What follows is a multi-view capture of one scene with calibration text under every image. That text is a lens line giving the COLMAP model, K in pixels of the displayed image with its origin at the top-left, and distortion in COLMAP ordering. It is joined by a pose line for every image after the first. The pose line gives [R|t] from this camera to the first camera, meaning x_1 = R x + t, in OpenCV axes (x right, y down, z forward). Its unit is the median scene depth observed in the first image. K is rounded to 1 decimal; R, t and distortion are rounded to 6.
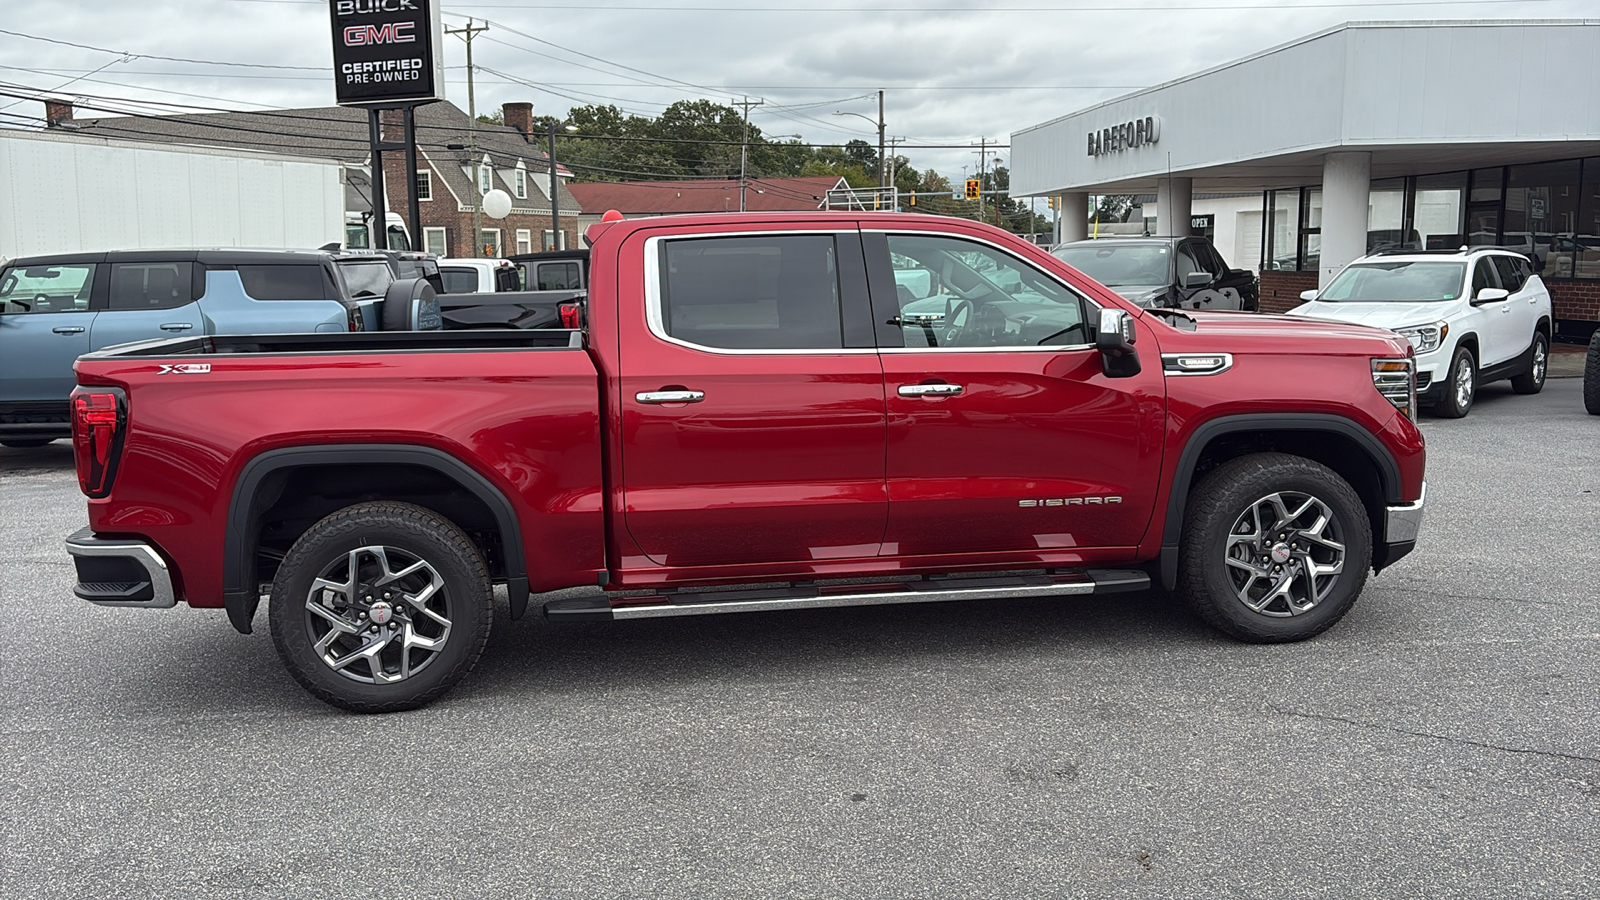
lens RADIAL K [[1404.7, 0, 793.3], [0, 1404.7, 476.3], [0, 0, 1]] dist [0.043297, -0.027725]
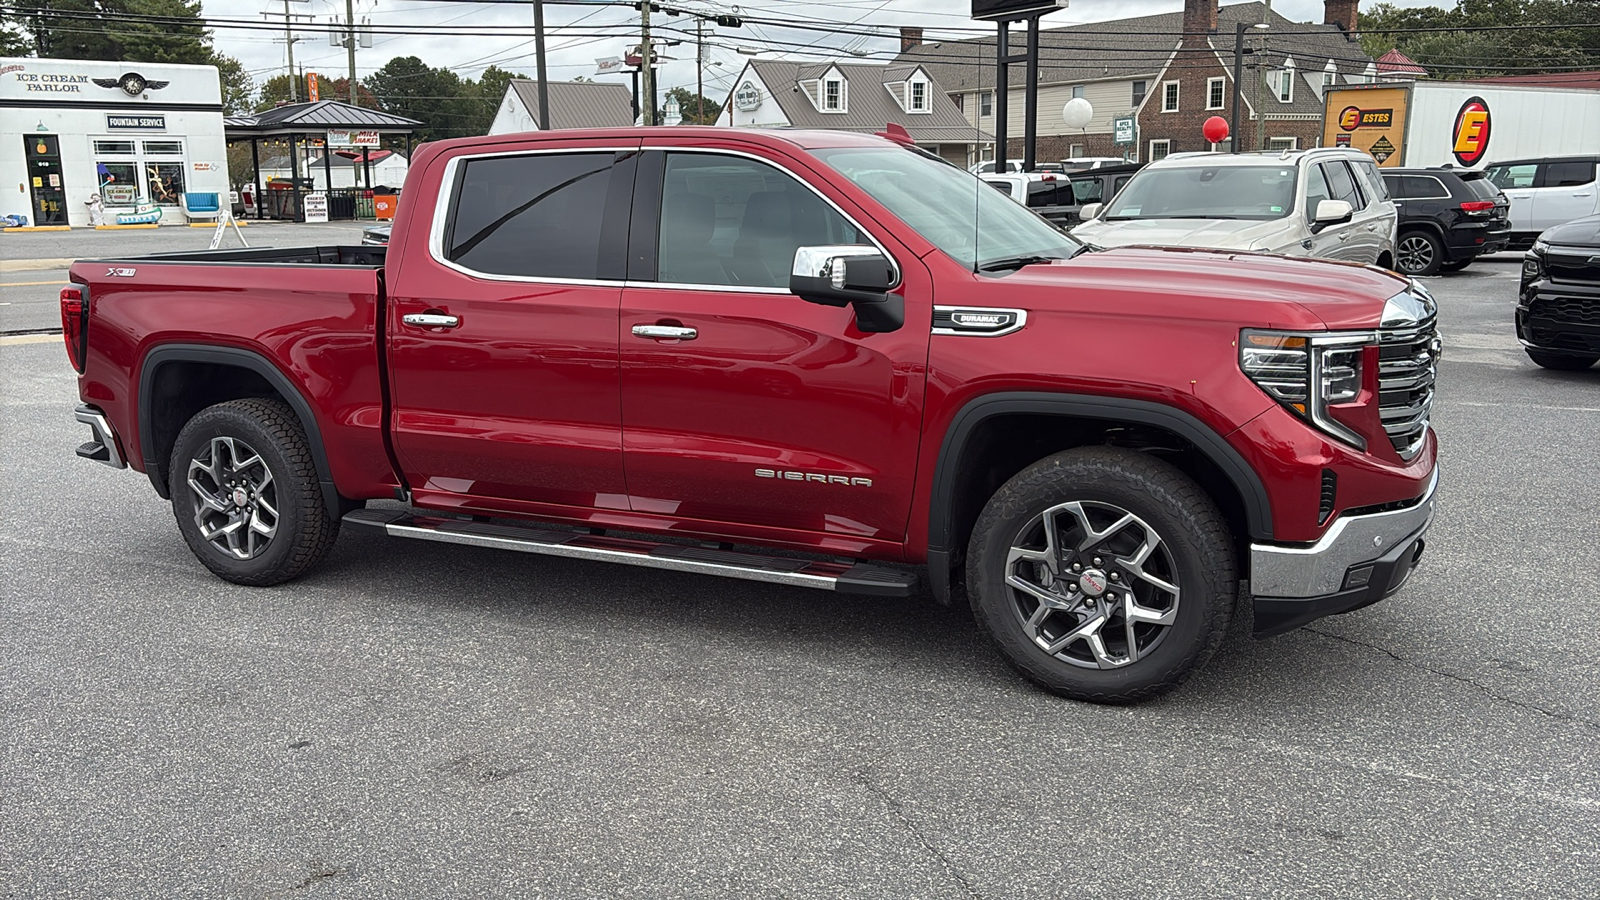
lens RADIAL K [[1400.0, 0, 754.6], [0, 1400.0, 479.3], [0, 0, 1]] dist [0.039303, -0.019589]
pose [[0.814093, 0.126038, -0.566892, 0.633362], [-0.090034, 0.991754, 0.091204, -0.052998], [0.573713, -0.023209, 0.818728, 0.300944]]
